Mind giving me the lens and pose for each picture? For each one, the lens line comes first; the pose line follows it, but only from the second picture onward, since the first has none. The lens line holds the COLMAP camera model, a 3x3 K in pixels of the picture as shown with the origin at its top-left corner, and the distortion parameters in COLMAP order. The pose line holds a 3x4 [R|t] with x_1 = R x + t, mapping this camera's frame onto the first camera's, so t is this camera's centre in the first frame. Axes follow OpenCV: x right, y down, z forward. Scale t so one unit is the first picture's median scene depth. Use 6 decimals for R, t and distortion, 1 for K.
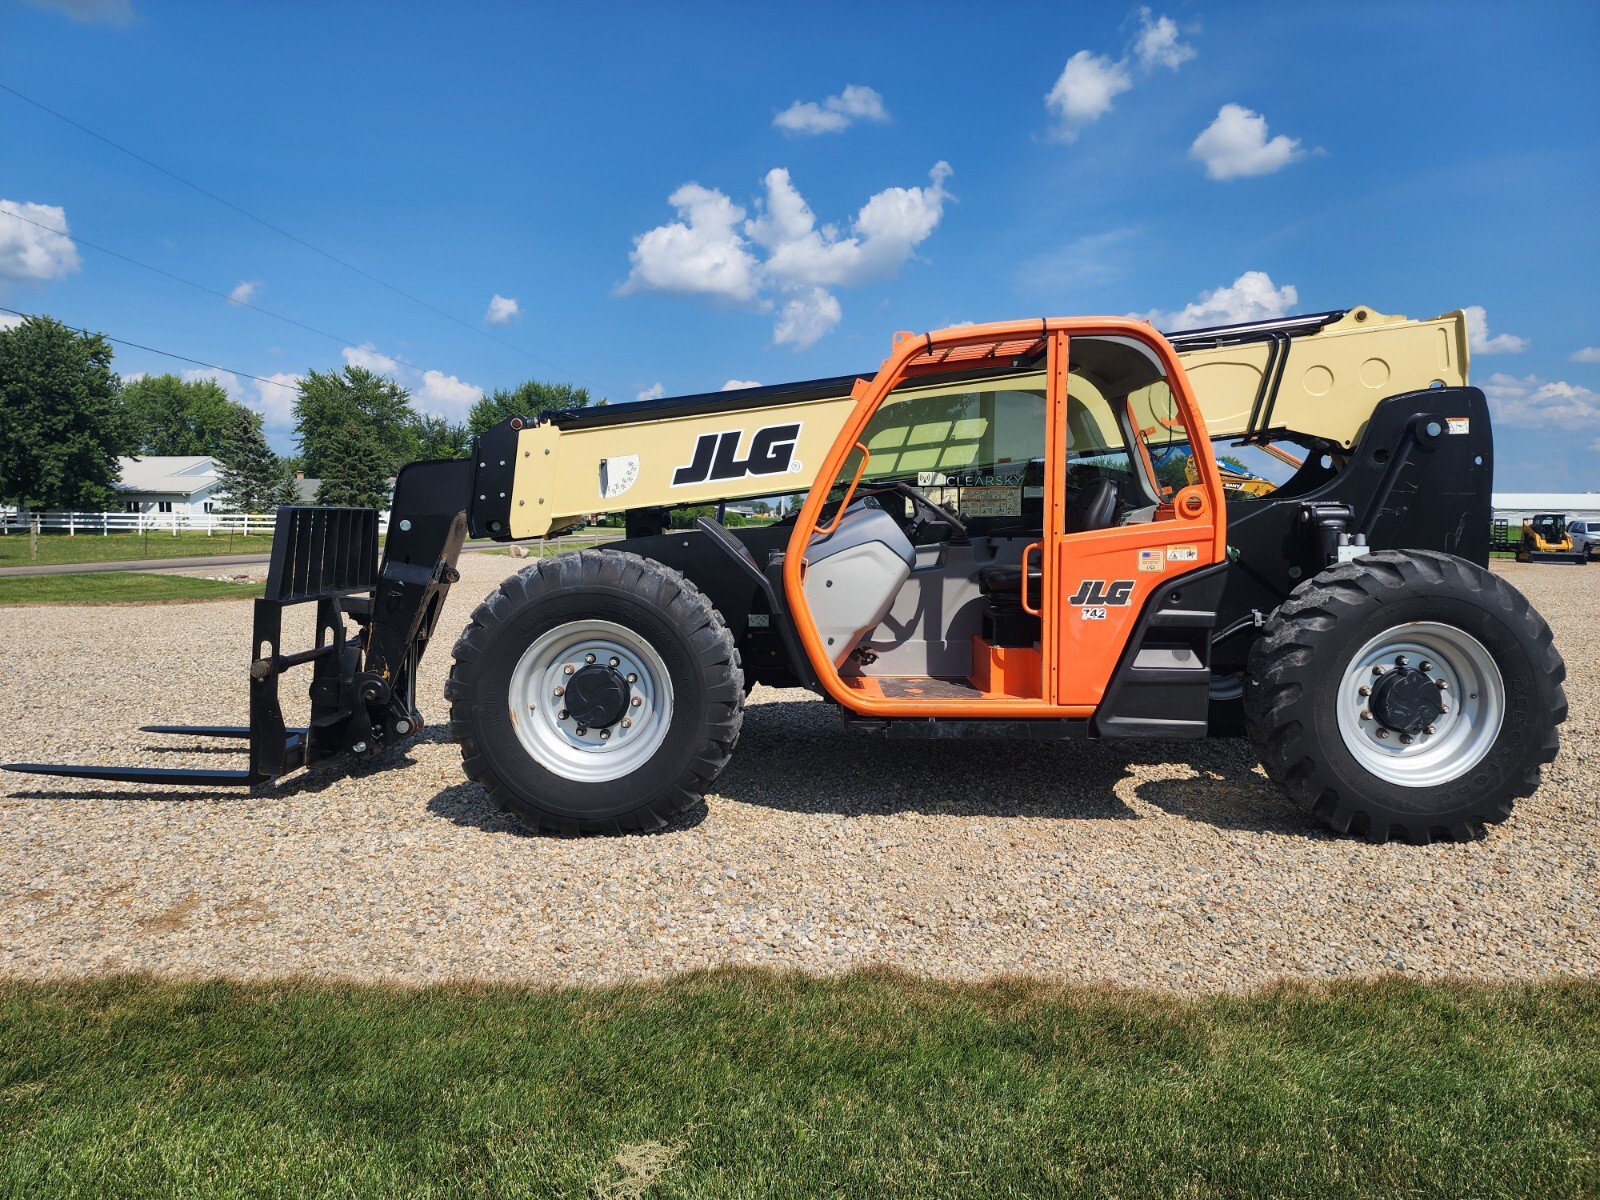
lens RADIAL K [[1114.4, 0, 810.1], [0, 1114.4, 593.7], [0, 0, 1]] dist [0.072494, -0.072354]
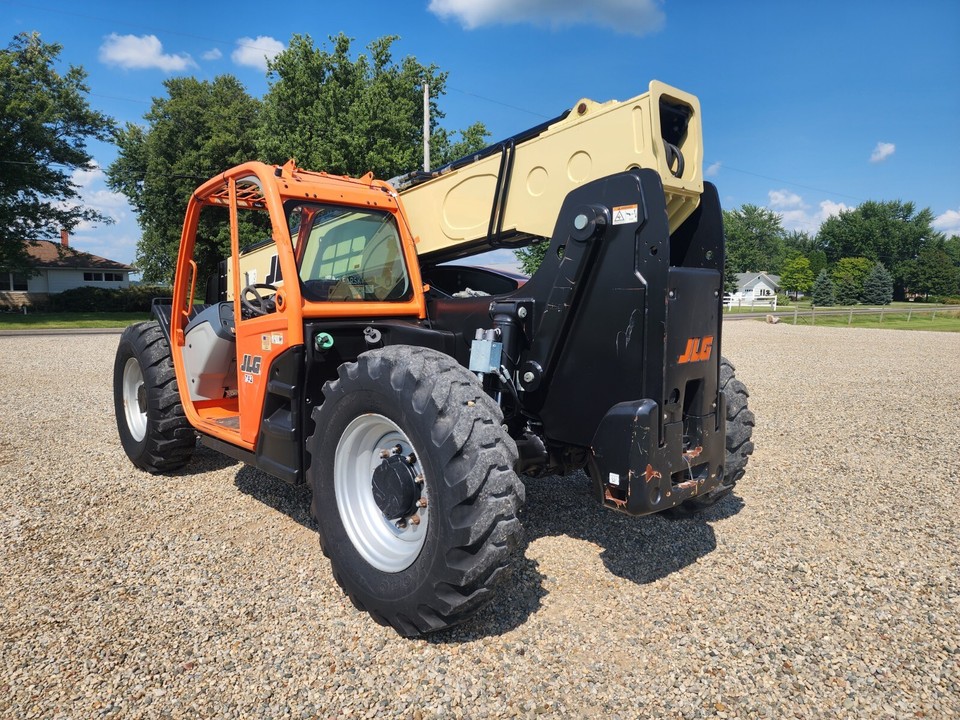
lens RADIAL K [[668.7, 0, 486.0], [0, 668.7, 356.2], [0, 0, 1]] dist [0.072494, -0.072354]
pose [[0.655767, 0.068052, -0.751890, 0.911756], [-0.051177, 0.997645, 0.045661, -0.053745], [0.753227, 0.008537, 0.657705, 0.561745]]
